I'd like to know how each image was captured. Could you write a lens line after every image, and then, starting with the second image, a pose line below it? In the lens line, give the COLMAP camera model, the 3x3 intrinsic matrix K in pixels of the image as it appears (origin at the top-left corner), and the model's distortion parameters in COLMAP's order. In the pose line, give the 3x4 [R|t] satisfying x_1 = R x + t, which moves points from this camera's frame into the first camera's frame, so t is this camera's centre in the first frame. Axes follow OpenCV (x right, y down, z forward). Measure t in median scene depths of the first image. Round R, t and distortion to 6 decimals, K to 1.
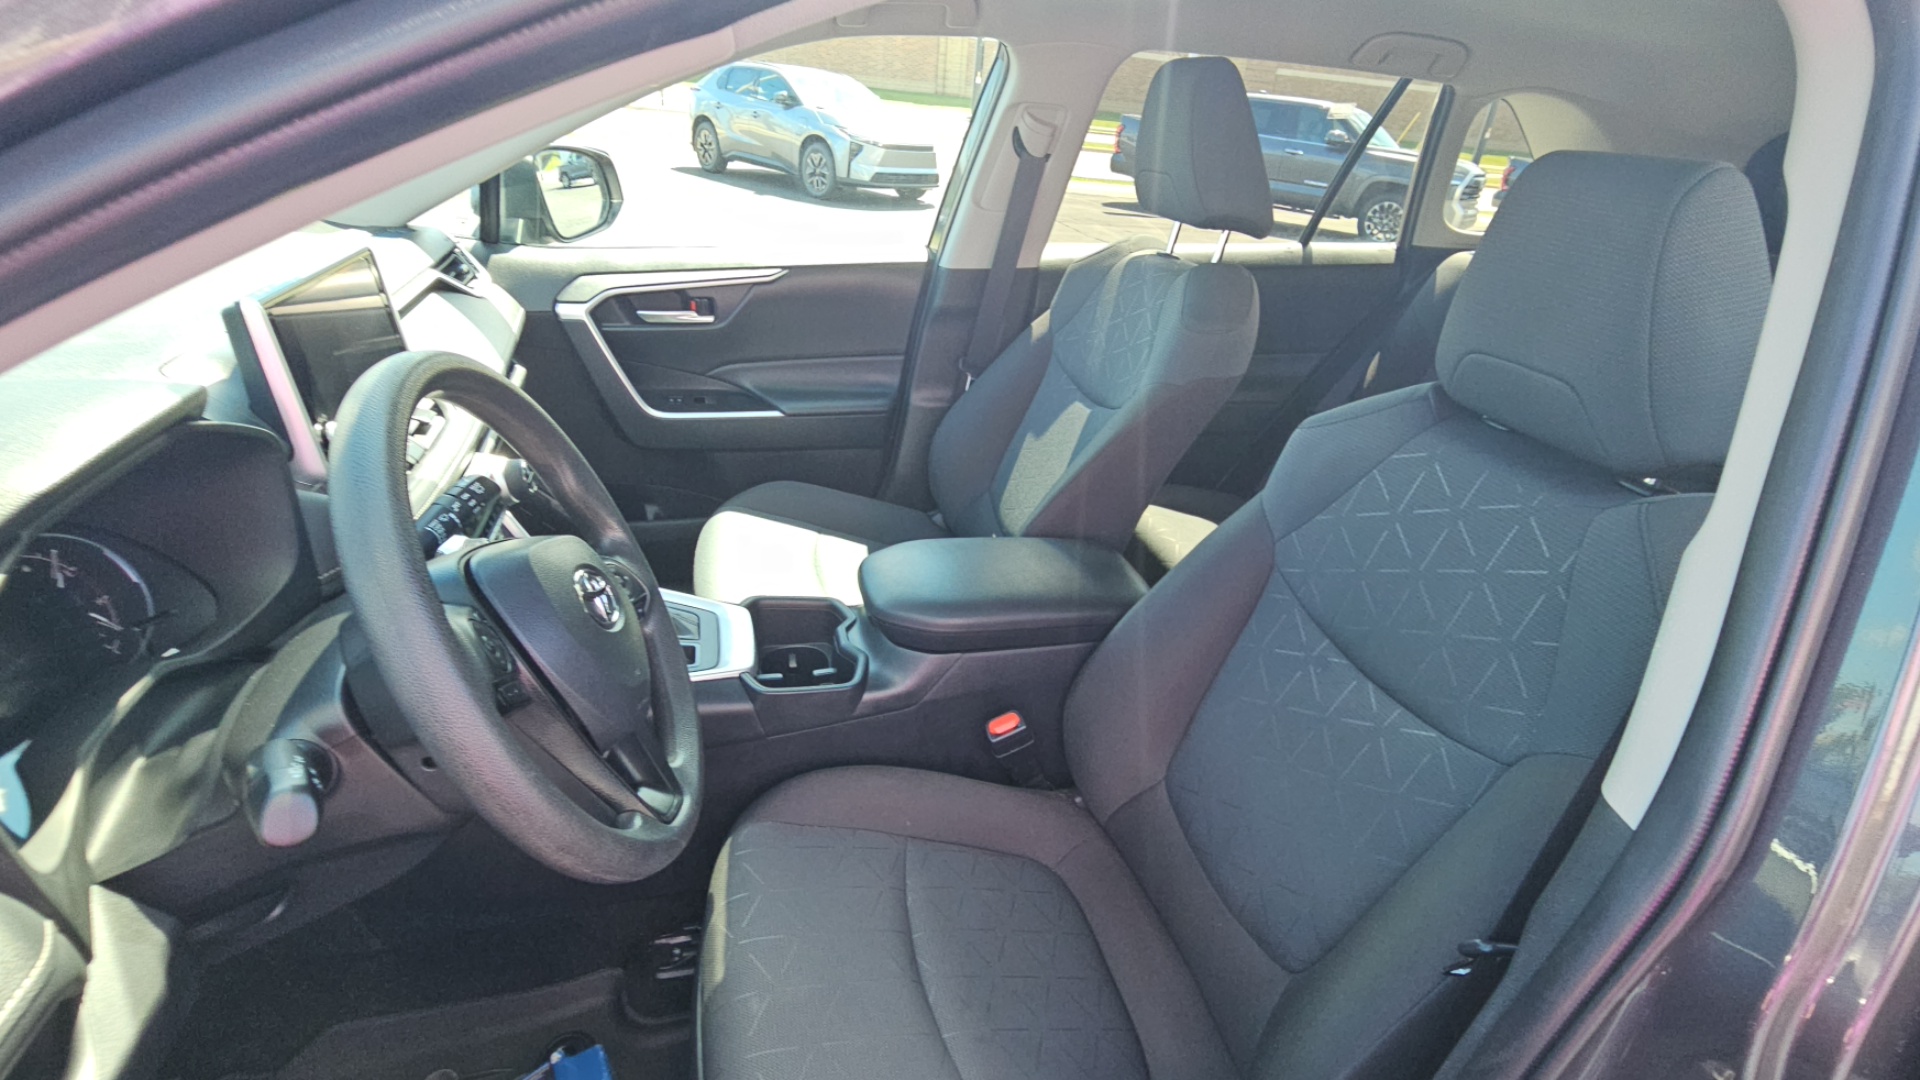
lens RADIAL K [[860.9, 0, 976.6], [0, 860.9, 544.1], [0, 0, 1]] dist [0.008155, -0.006637]
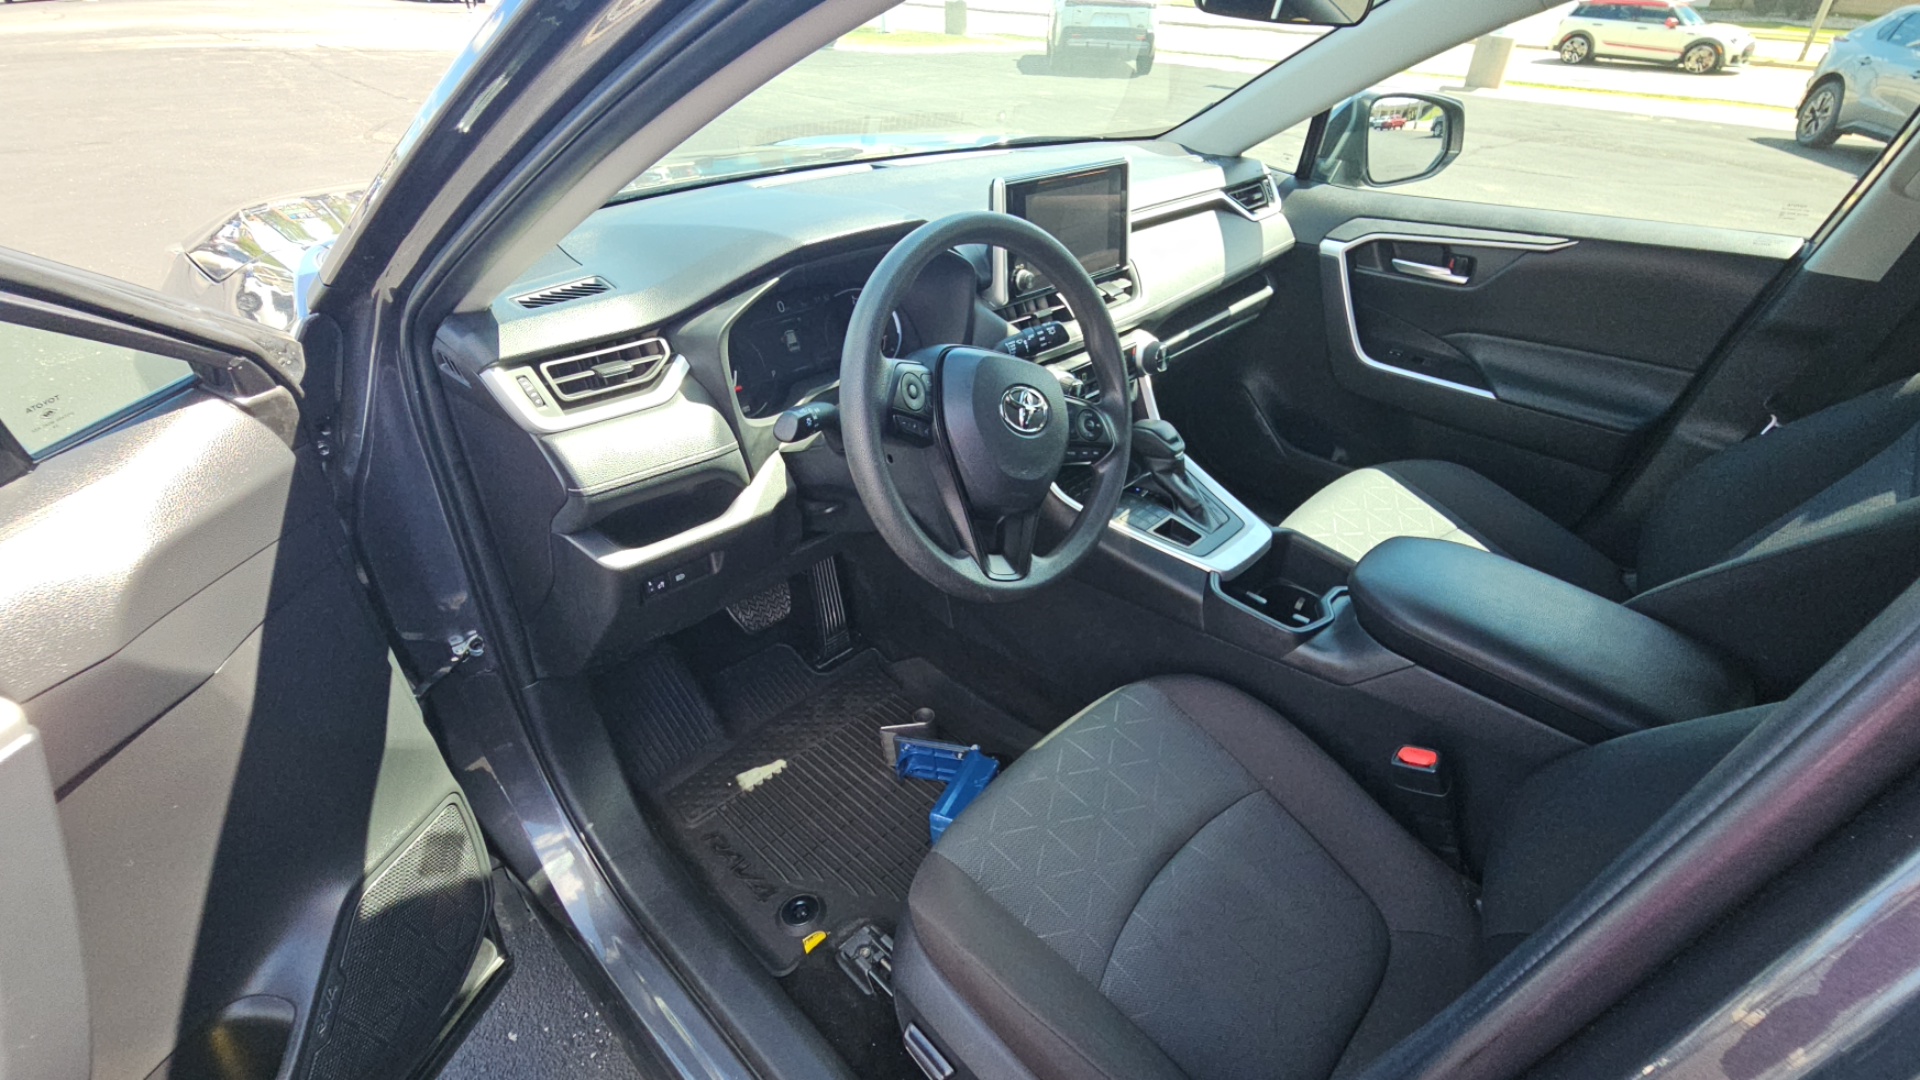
lens RADIAL K [[860.9, 0, 977.9], [0, 860.9, 541.7], [0, 0, 1]] dist [0.008155, -0.006637]
pose [[0.521728, 0.404566, -0.751083, 0.224227], [-0.377551, 0.898990, 0.221976, -0.009331], [0.765020, 0.167761, 0.621773, 0.041717]]
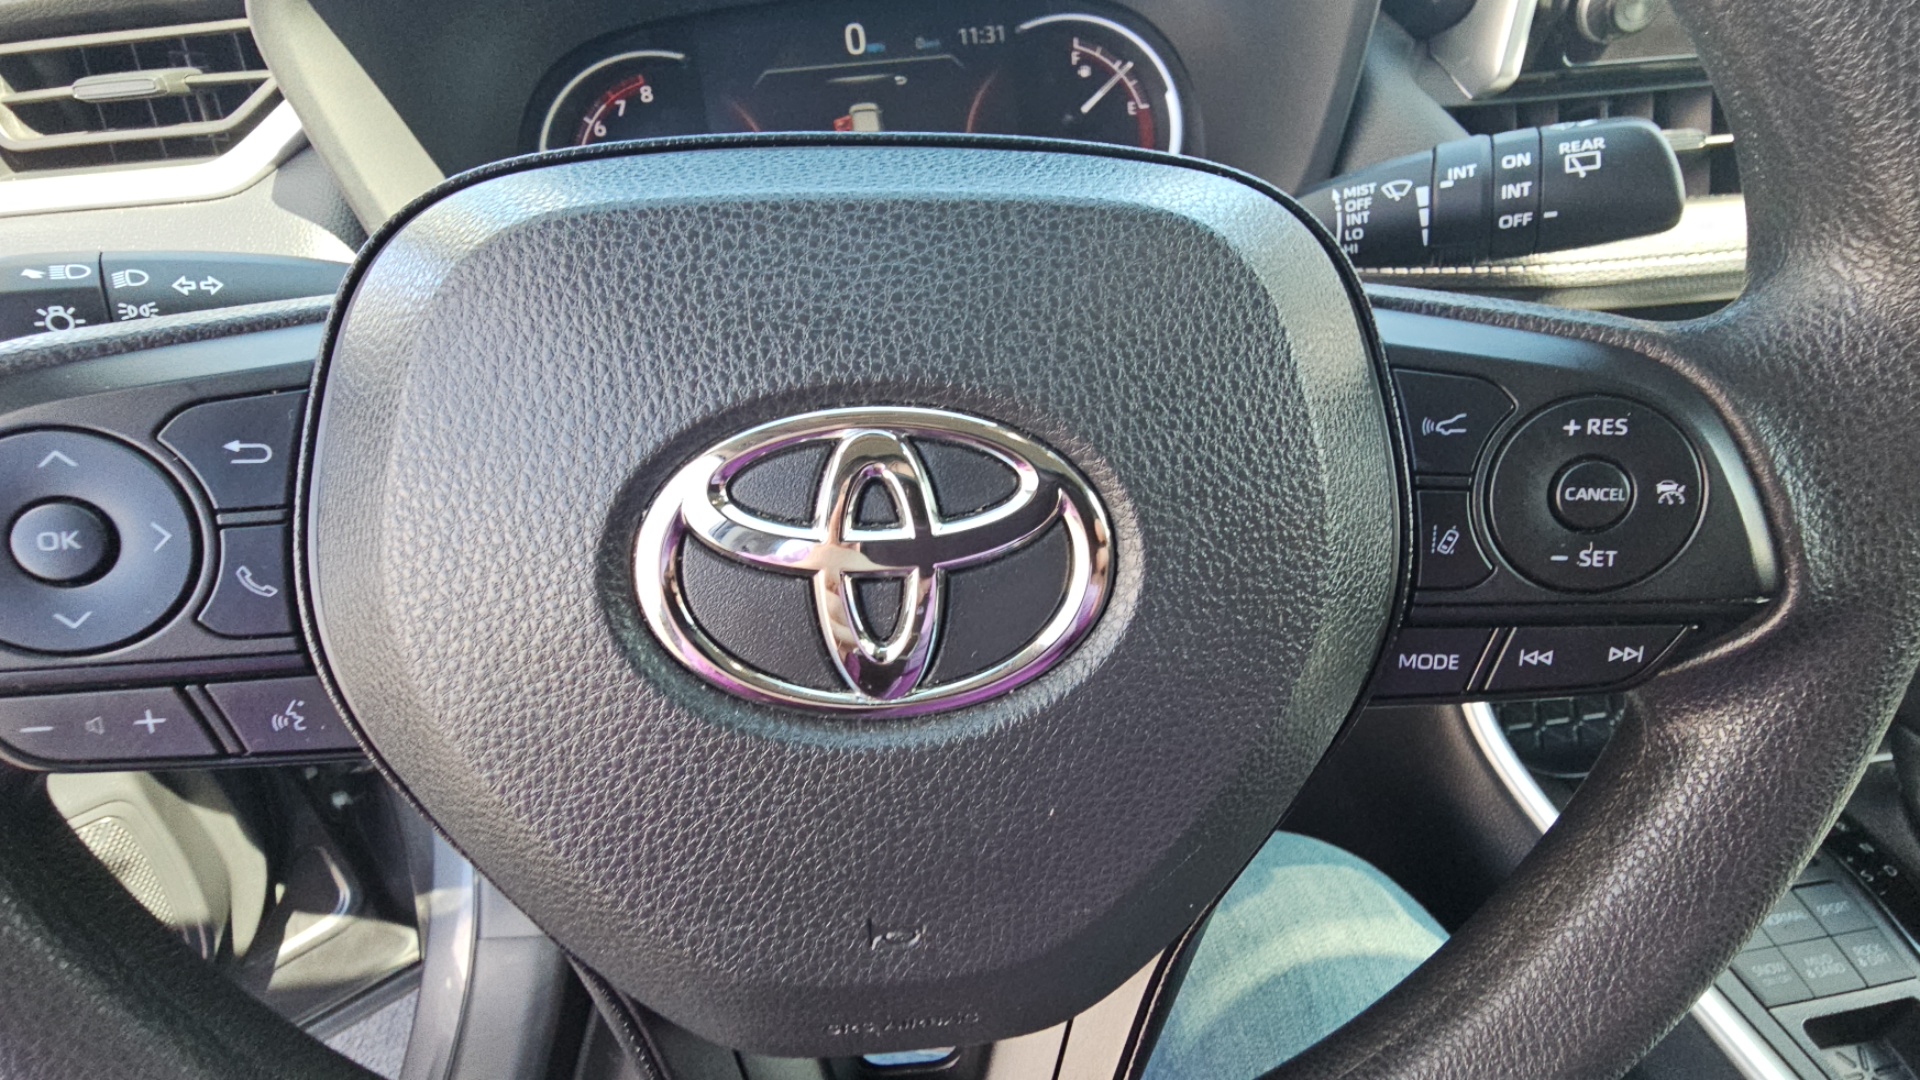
lens RADIAL K [[860.9, 0, 975.9], [0, 860.9, 545.5], [0, 0, 1]] dist [0.008155, -0.006637]
pose [[-0.144213, 0.563940, -0.813126, -0.098697], [-0.415282, 0.711361, 0.567015, -0.021303], [0.898189, 0.419448, 0.131607, 0.343311]]
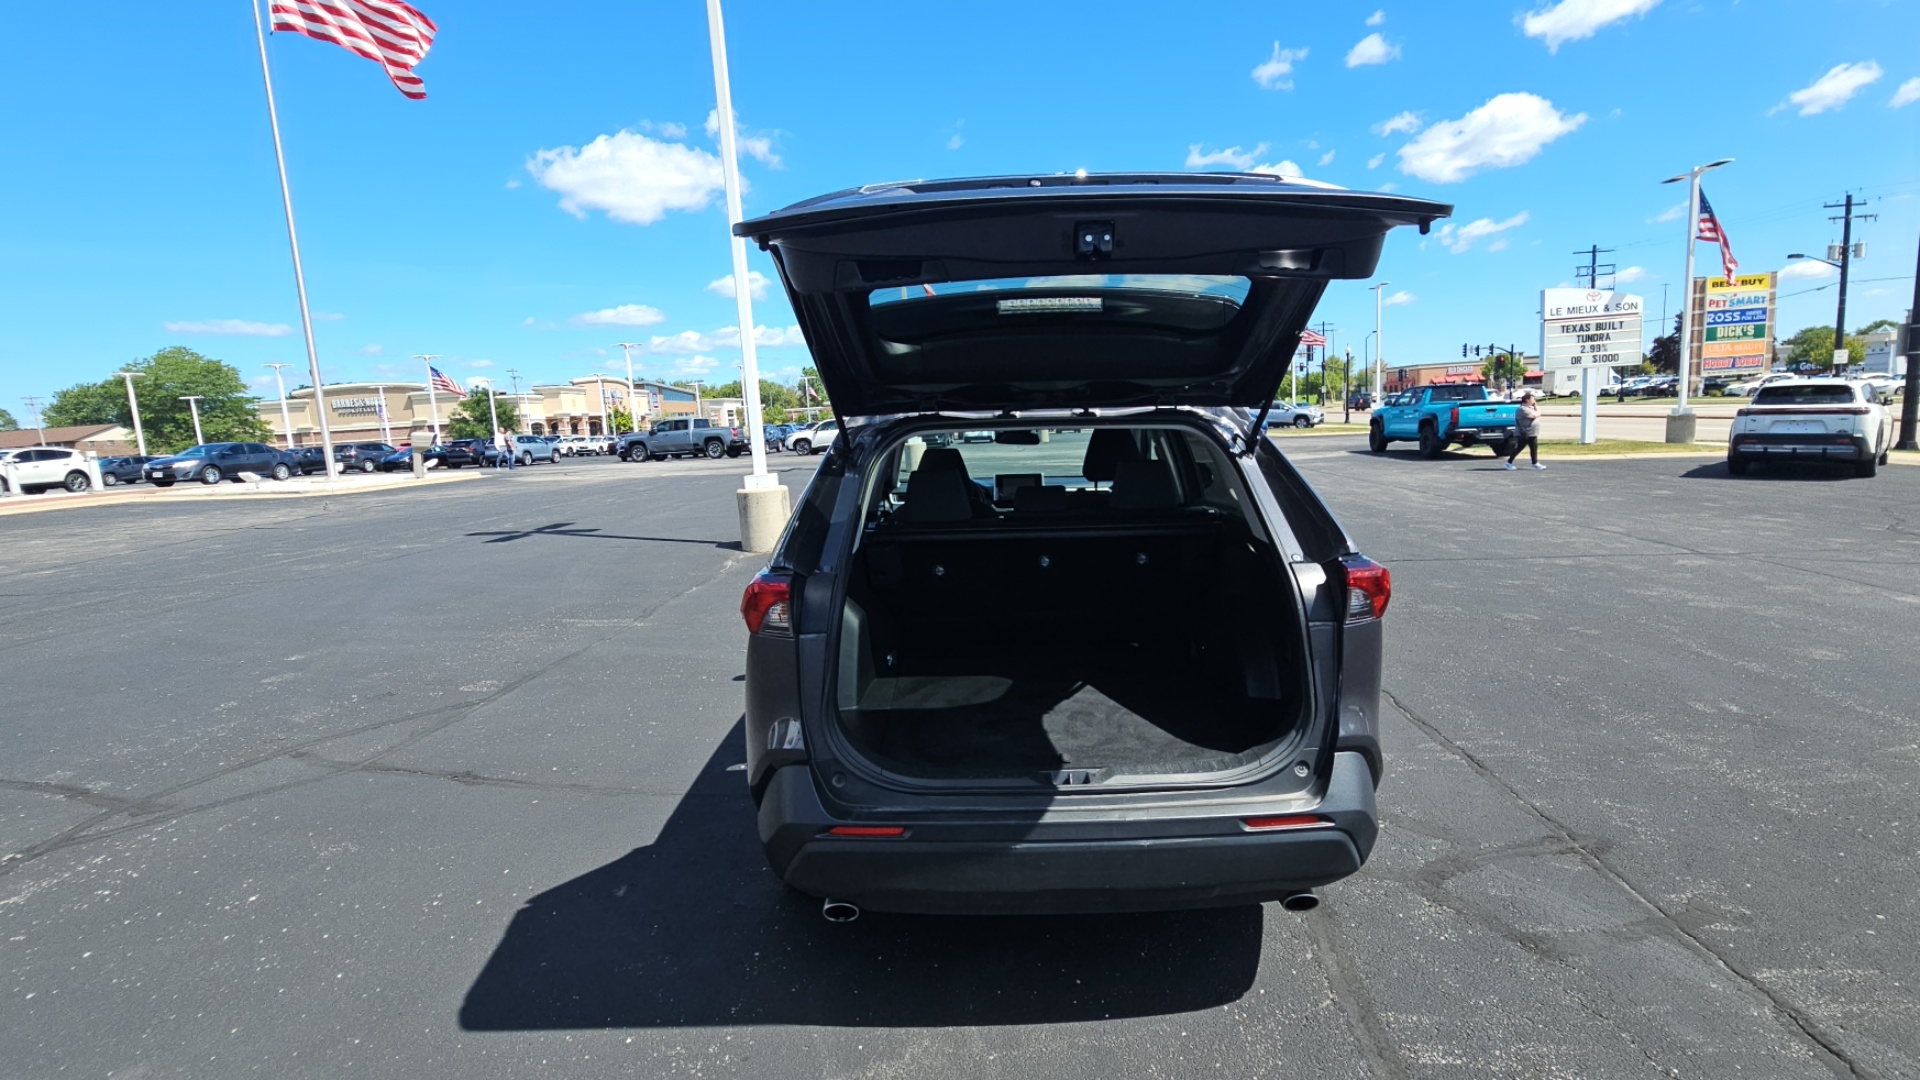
lens RADIAL K [[860.9, 0, 977.9], [0, 860.9, 536.5], [0, 0, 1]] dist [0.008155, -0.006637]
pose [[-0.266336, 0.058689, -0.962092, 2.397396], [-0.434613, 0.883607, 0.174215, -0.394696], [0.860335, 0.464537, -0.209830, 1.019331]]
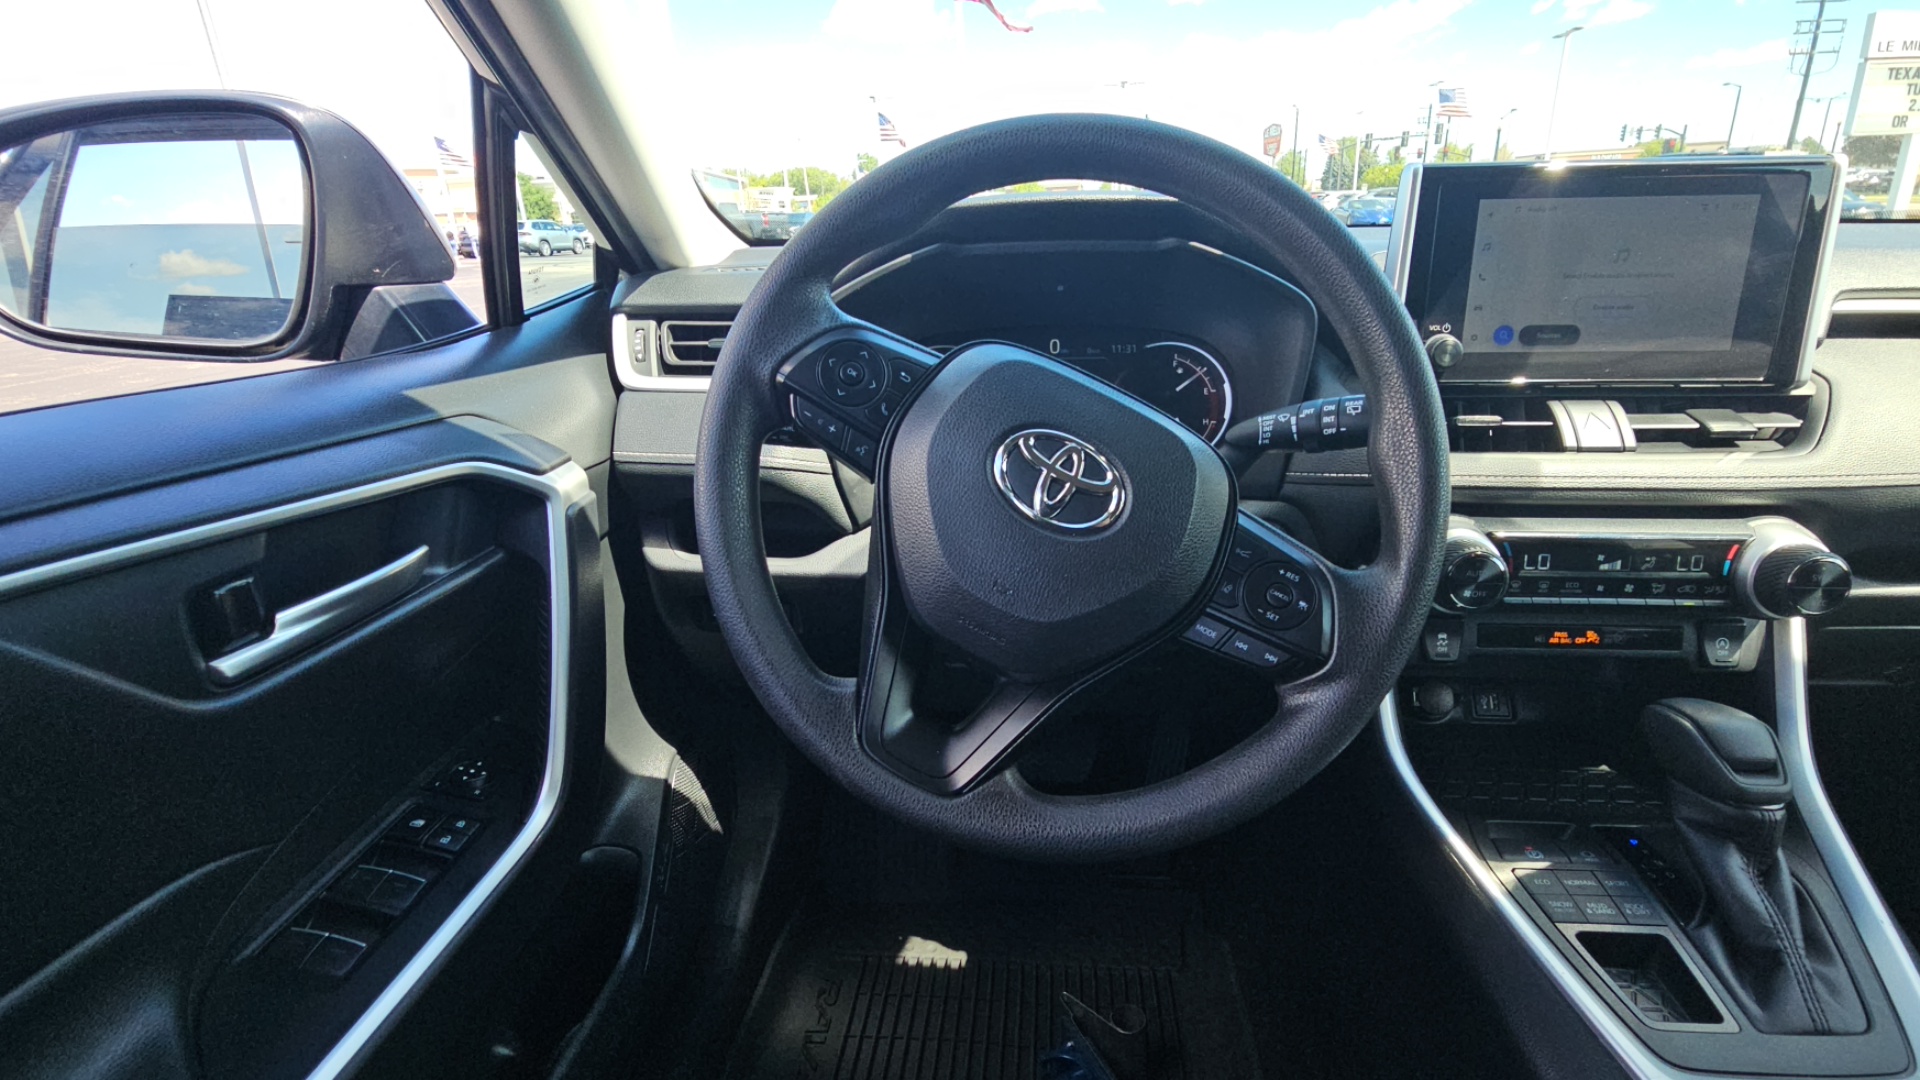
lens RADIAL K [[860.9, 0, 976.5], [0, 860.9, 538.8], [0, 0, 1]] dist [0.008155, -0.006637]
pose [[-0.334717, 0.259850, -0.905783, 0.075049], [-0.439696, 0.807102, 0.394023, -0.049122], [0.833446, 0.530155, -0.155896, 0.374622]]
